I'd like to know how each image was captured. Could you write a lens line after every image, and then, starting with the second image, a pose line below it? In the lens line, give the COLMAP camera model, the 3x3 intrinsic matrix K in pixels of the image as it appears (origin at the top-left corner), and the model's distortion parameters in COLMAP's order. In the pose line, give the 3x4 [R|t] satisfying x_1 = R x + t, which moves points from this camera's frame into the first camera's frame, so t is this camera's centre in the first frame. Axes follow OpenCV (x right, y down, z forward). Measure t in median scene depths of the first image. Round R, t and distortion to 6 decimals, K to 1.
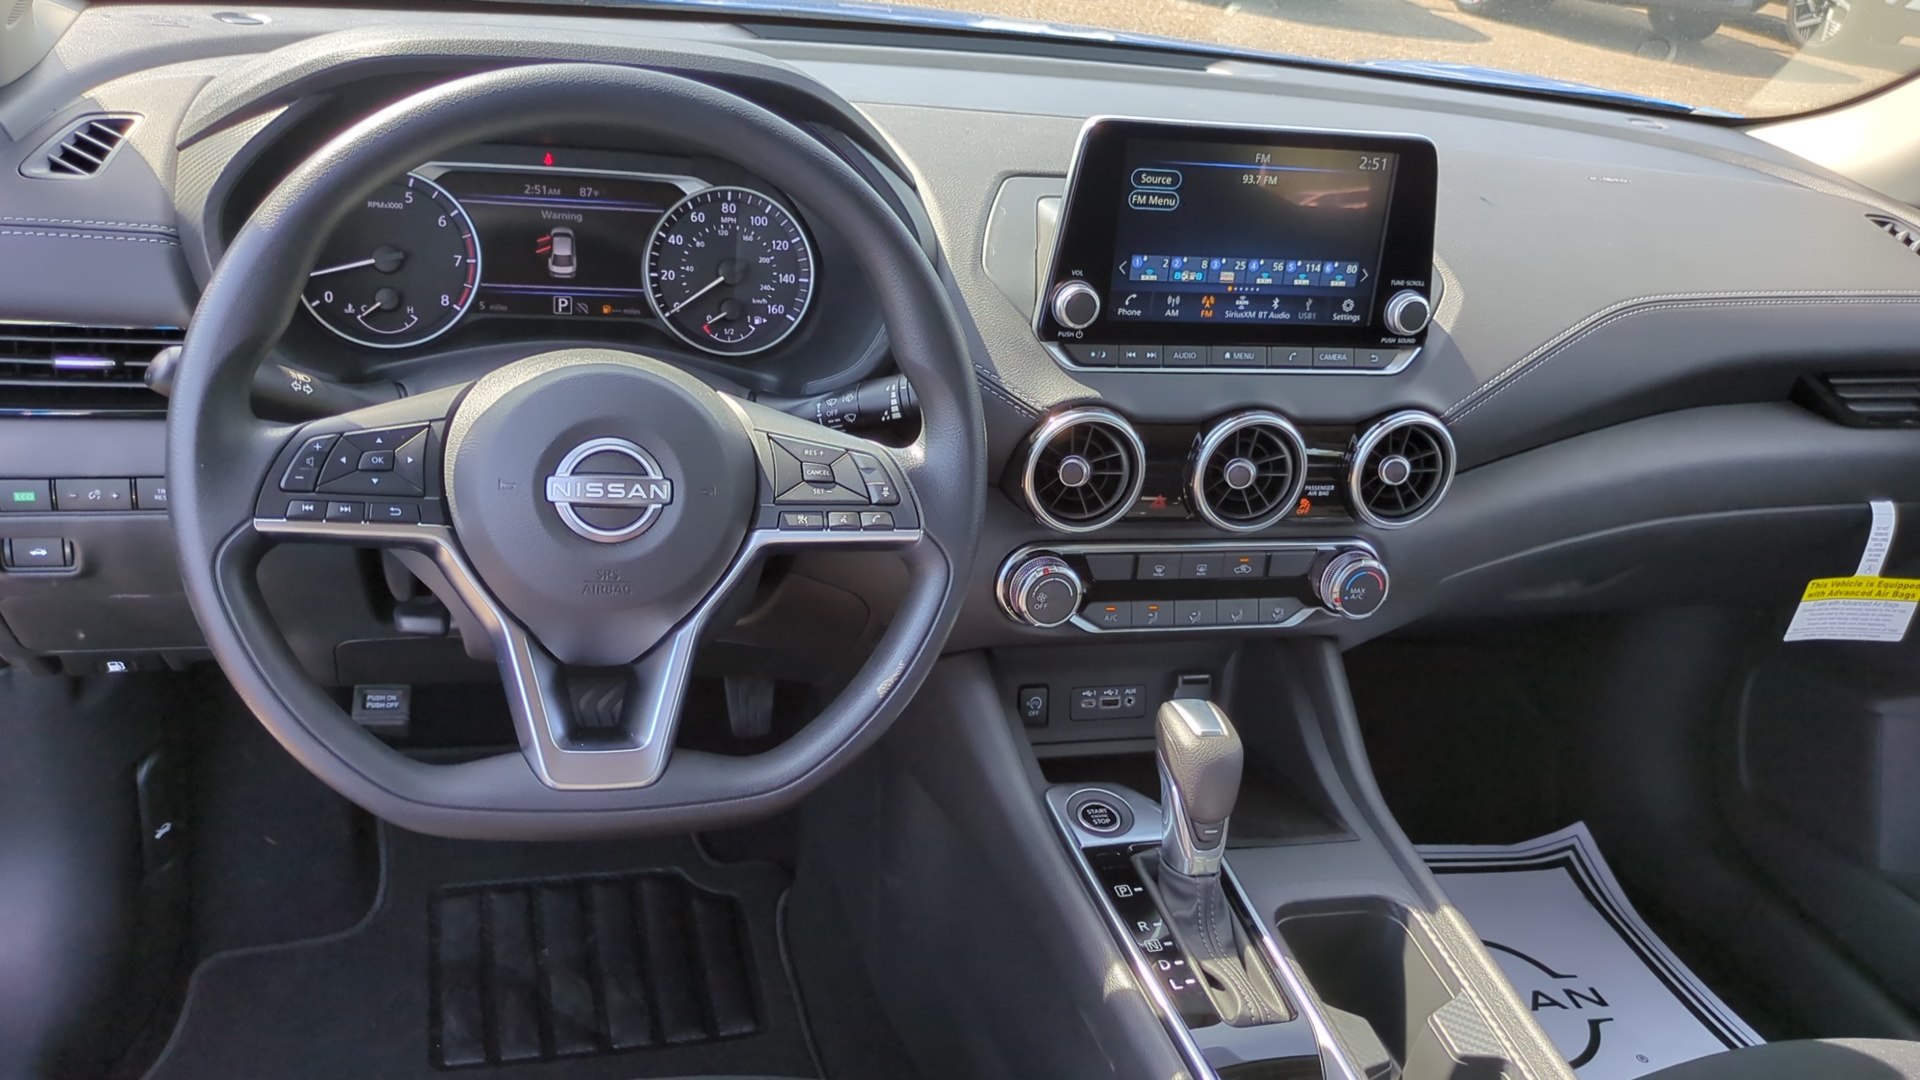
lens RADIAL K [[1715.9, 0, 960.0], [0, 1715.9, 540.0], [0, 0, 1]] dist [0.080886, -0.176029]
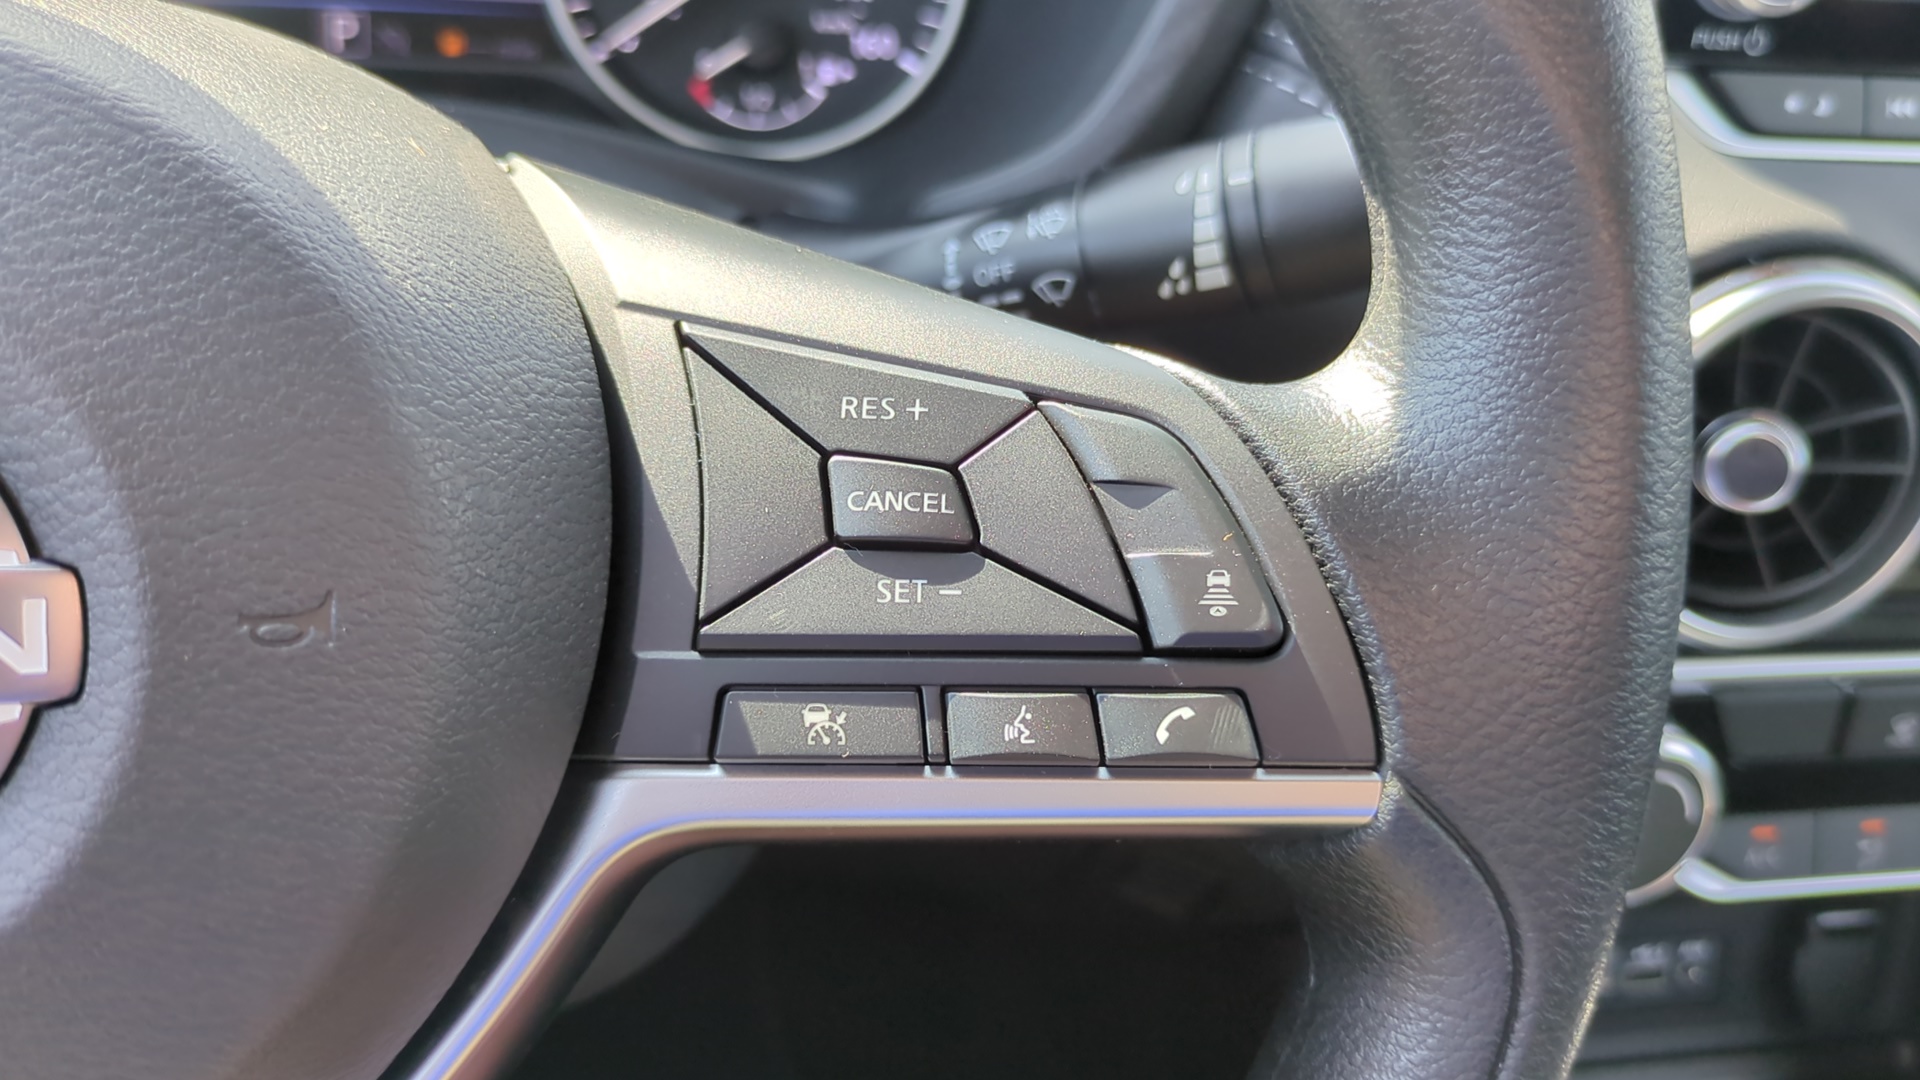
lens RADIAL K [[1715.9, 0, 960.0], [0, 1715.9, 540.0], [0, 0, 1]] dist [0.080886, -0.176029]
pose [[0.992960, 0.011710, -0.117872, -0.039967], [-0.007828, 0.999413, 0.033346, -0.033127], [0.118193, -0.032189, 0.992469, 0.627400]]
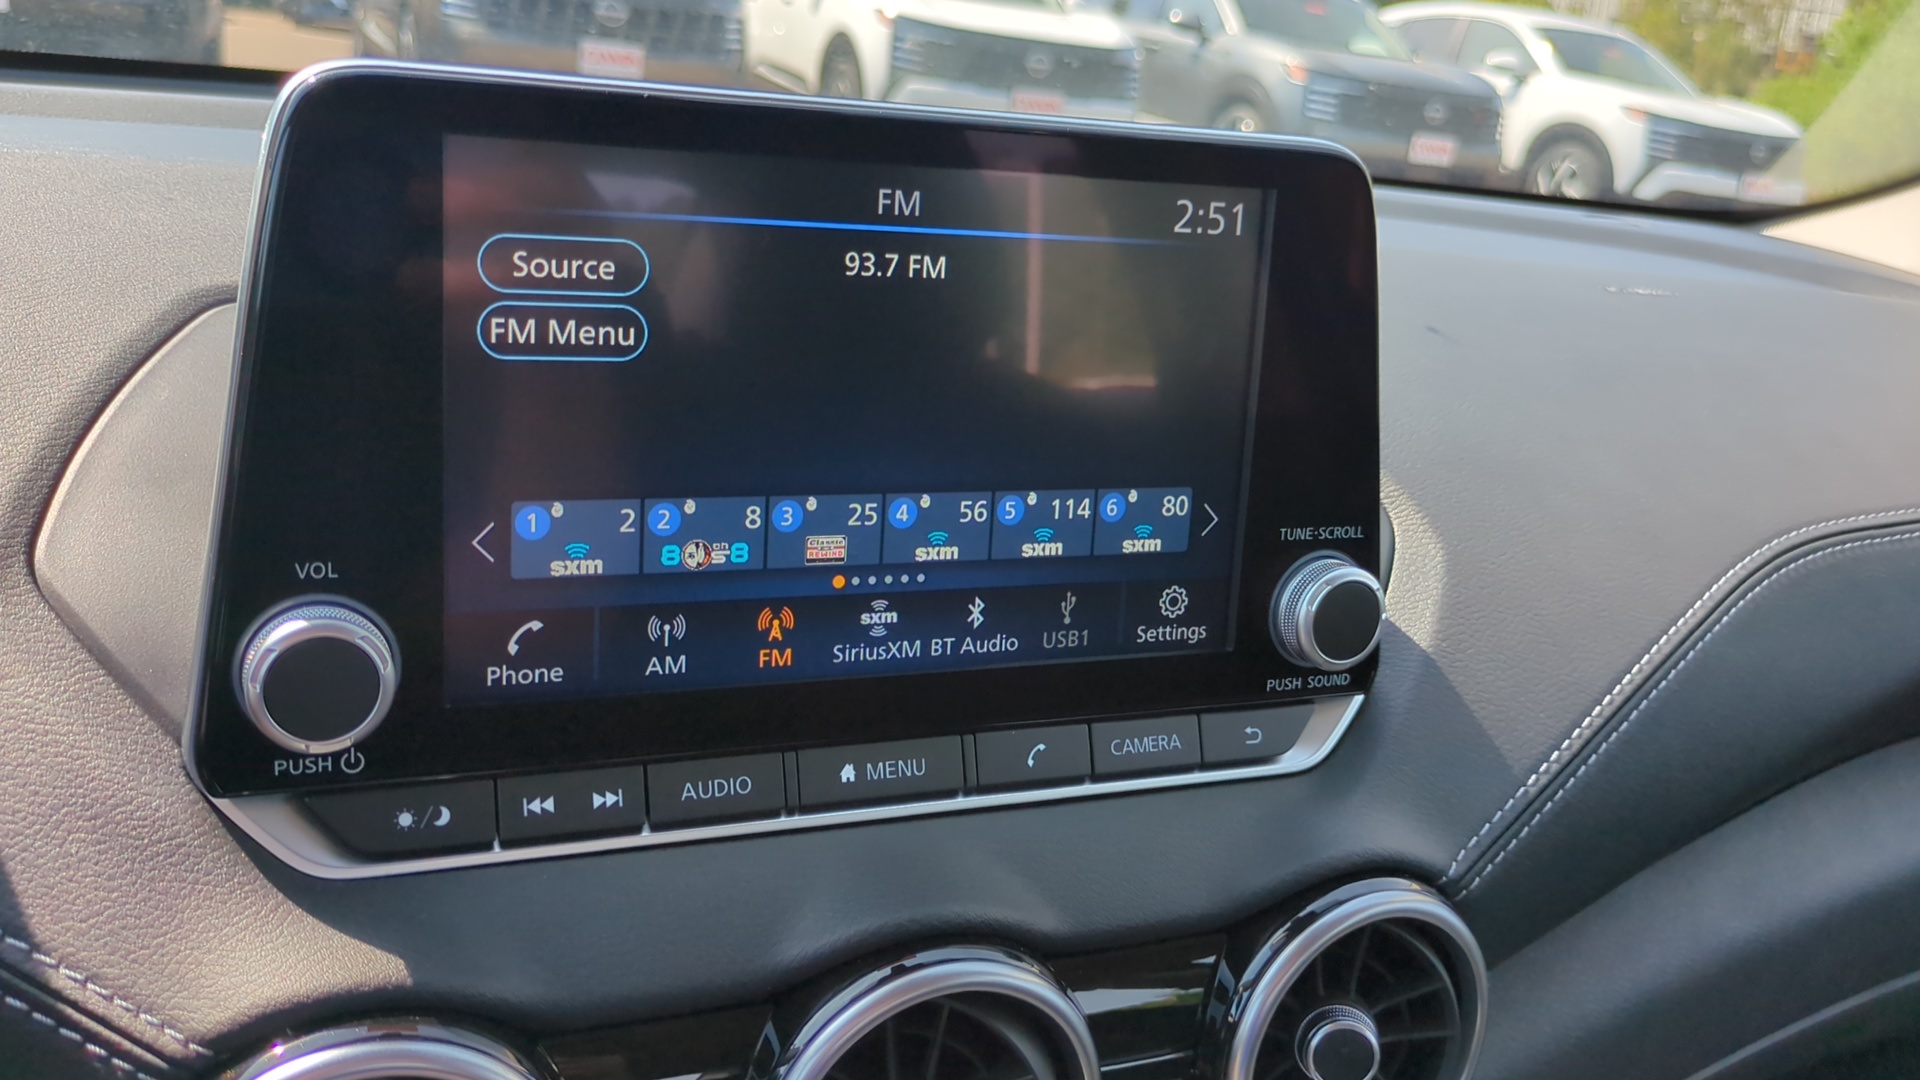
lens RADIAL K [[1715.9, 0, 960.0], [0, 1715.9, 540.0], [0, 0, 1]] dist [0.080886, -0.176029]
pose [[0.991485, -0.056366, 0.117388, 0.139065], [0.070279, 0.990528, -0.117967, -0.110461], [-0.109627, 0.125212, 0.986055, 0.648545]]
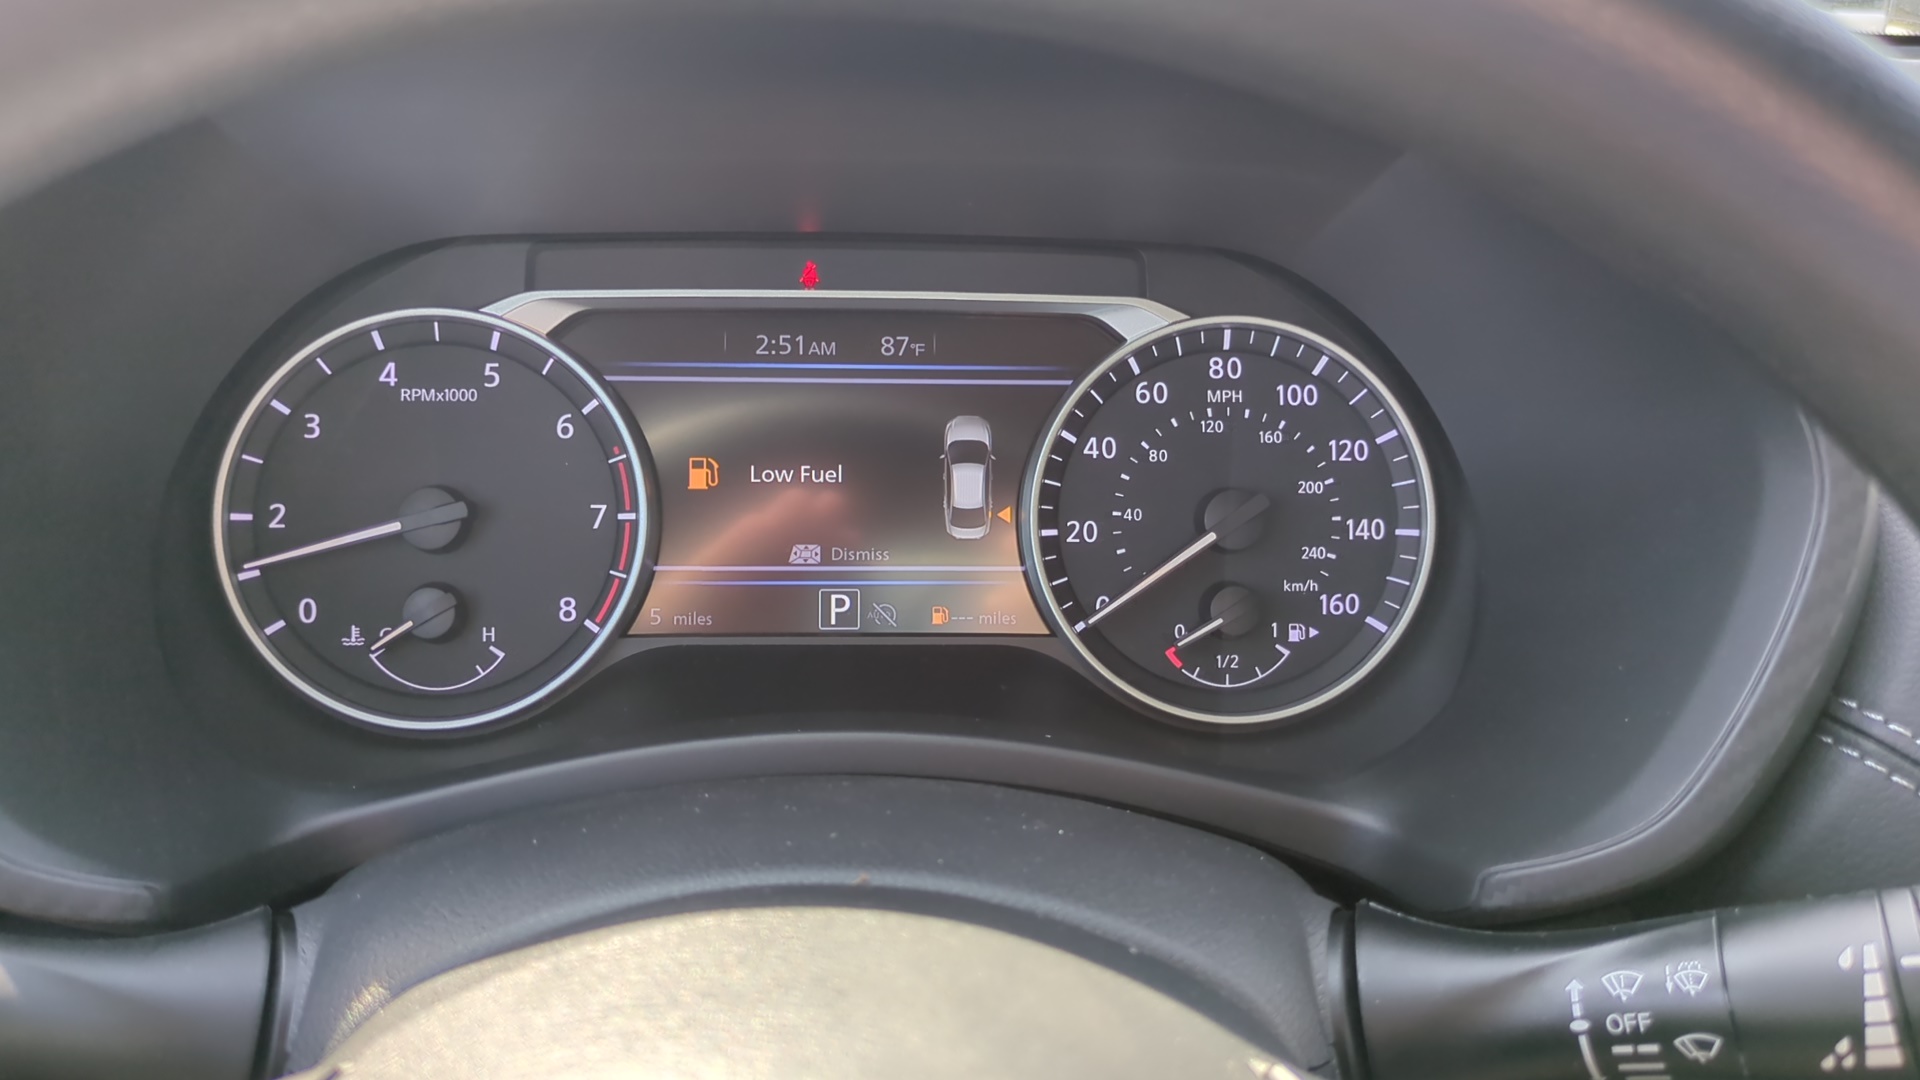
lens RADIAL K [[1715.9, 0, 960.0], [0, 1715.9, 540.0], [0, 0, 1]] dist [0.080886, -0.176029]
pose [[0.973249, -0.017597, -0.229077, -0.106288], [-0.003867, 0.995667, -0.092914, -0.116719], [0.229720, 0.091314, 0.968964, 0.608565]]
